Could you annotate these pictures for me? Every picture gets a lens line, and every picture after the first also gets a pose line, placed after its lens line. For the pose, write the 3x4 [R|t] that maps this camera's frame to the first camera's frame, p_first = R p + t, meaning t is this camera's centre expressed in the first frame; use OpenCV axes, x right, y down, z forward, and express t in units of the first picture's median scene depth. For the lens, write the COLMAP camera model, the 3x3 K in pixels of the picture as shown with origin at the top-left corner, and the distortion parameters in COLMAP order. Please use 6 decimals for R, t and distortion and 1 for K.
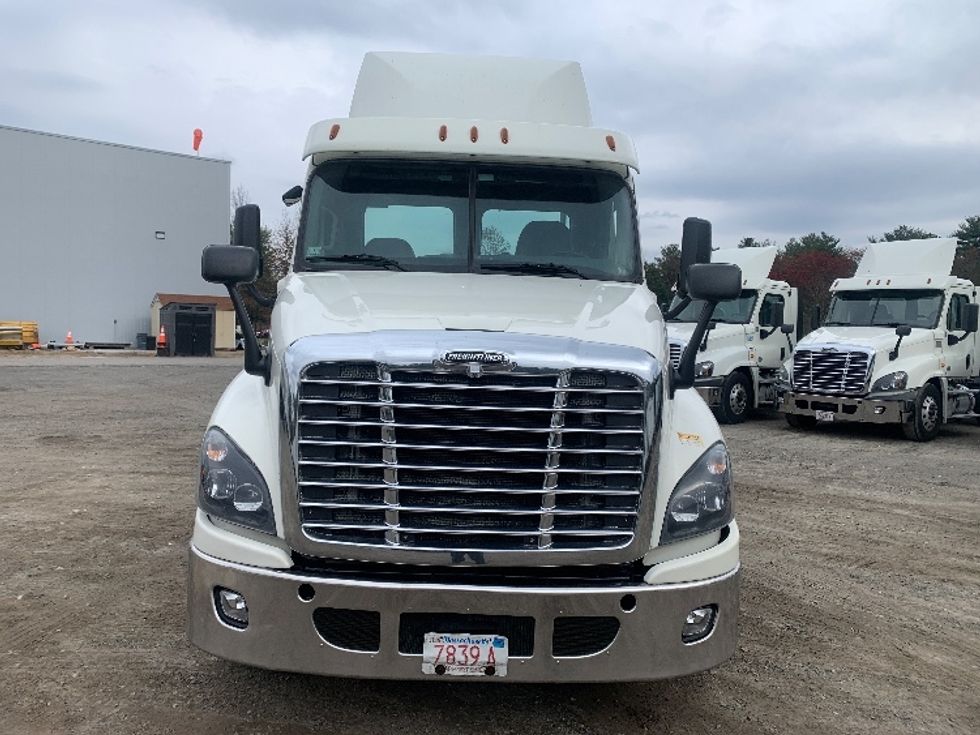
lens RADIAL K [[782.1, 0, 502.7], [0, 782.1, 364.0], [0, 0, 1]] dist [0.013765, -0.010776]
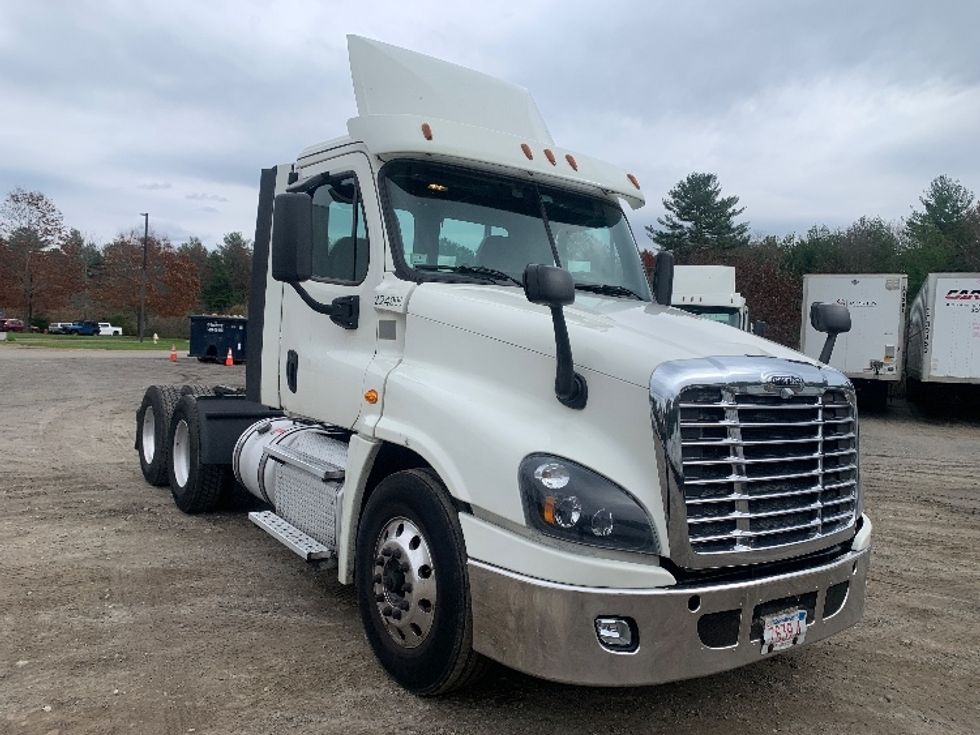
lens RADIAL K [[782.1, 0, 495.2], [0, 782.1, 370.4], [0, 0, 1]] dist [0.013765, -0.010776]
pose [[0.828350, -0.014767, 0.560016, -1.054250], [0.000297, 0.999664, 0.025922, -0.054639], [-0.560211, -0.021306, 0.828076, 0.265240]]
